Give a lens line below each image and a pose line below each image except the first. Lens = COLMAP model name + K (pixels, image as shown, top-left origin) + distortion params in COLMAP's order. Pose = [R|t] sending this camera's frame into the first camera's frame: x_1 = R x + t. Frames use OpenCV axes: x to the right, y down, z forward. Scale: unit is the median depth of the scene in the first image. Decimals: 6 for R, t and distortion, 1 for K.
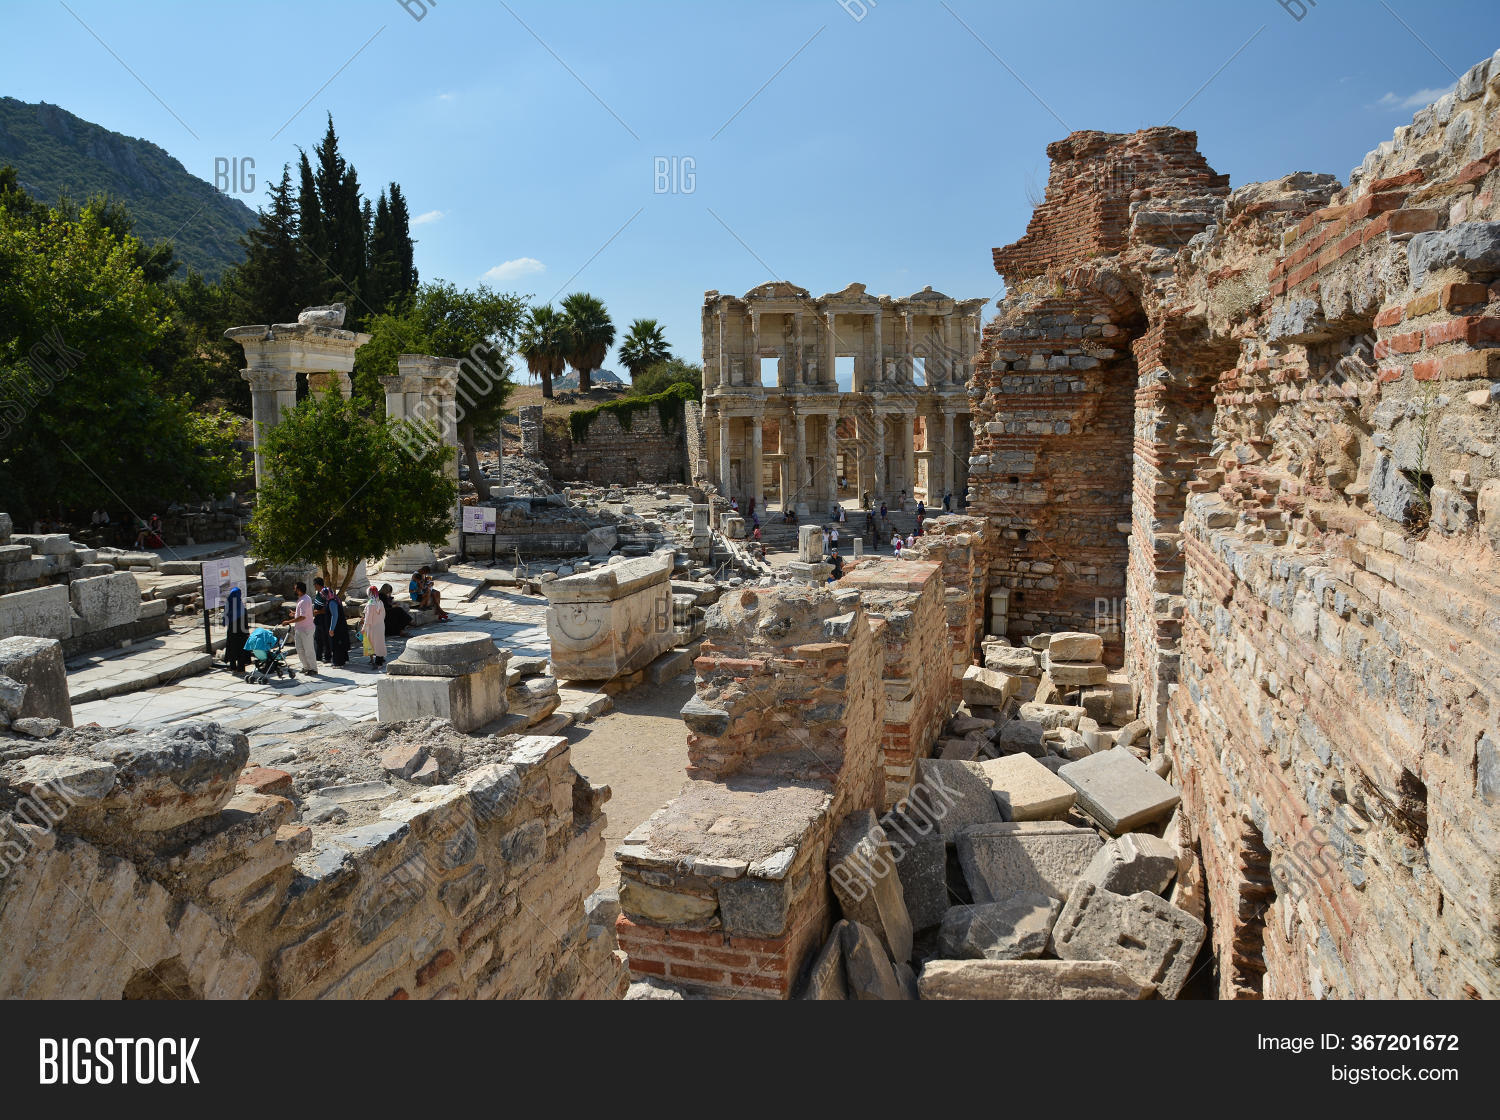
lens RADIAL K [[1138.4, 0, 750.0], [0, 1138.4, 560.0], [0, 0, 1]] dist [-0.119135, 0.084844]
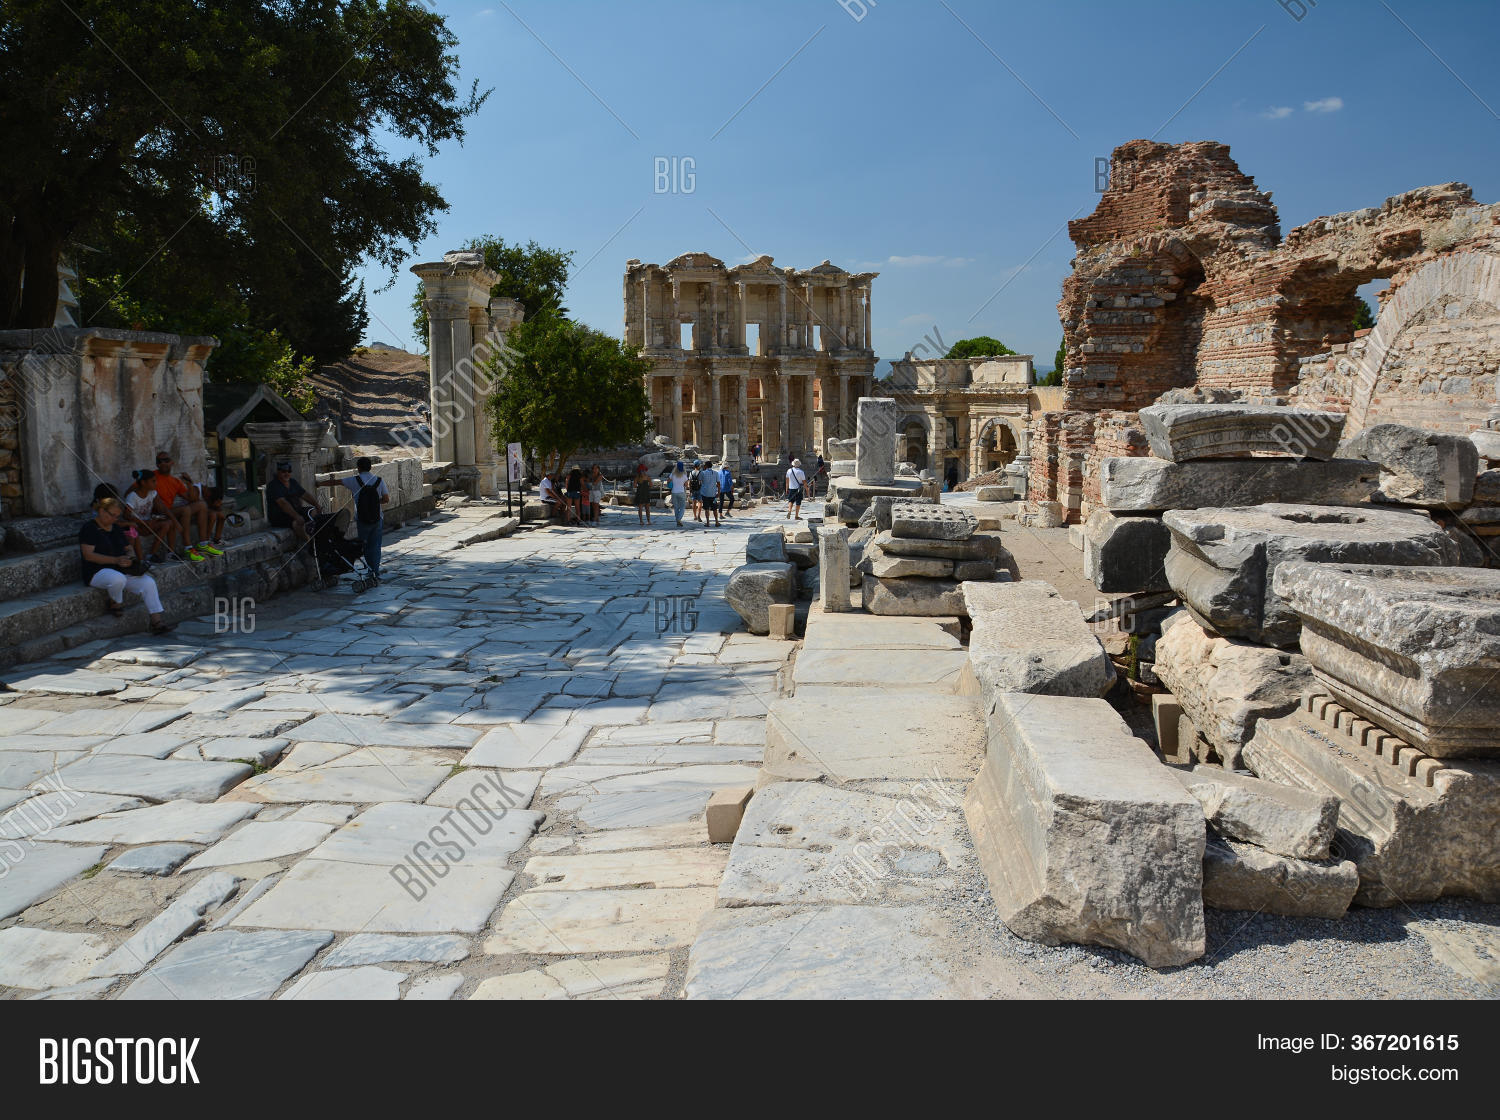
lens RADIAL K [[1138.4, 0, 750.0], [0, 1138.4, 560.0], [0, 0, 1]] dist [-0.119135, 0.084844]
pose [[0.983033, -0.020013, 0.182332, -0.433230], [0.017163, 0.999705, 0.017194, 0.109412], [-0.182623, -0.013773, 0.983087, -0.287744]]
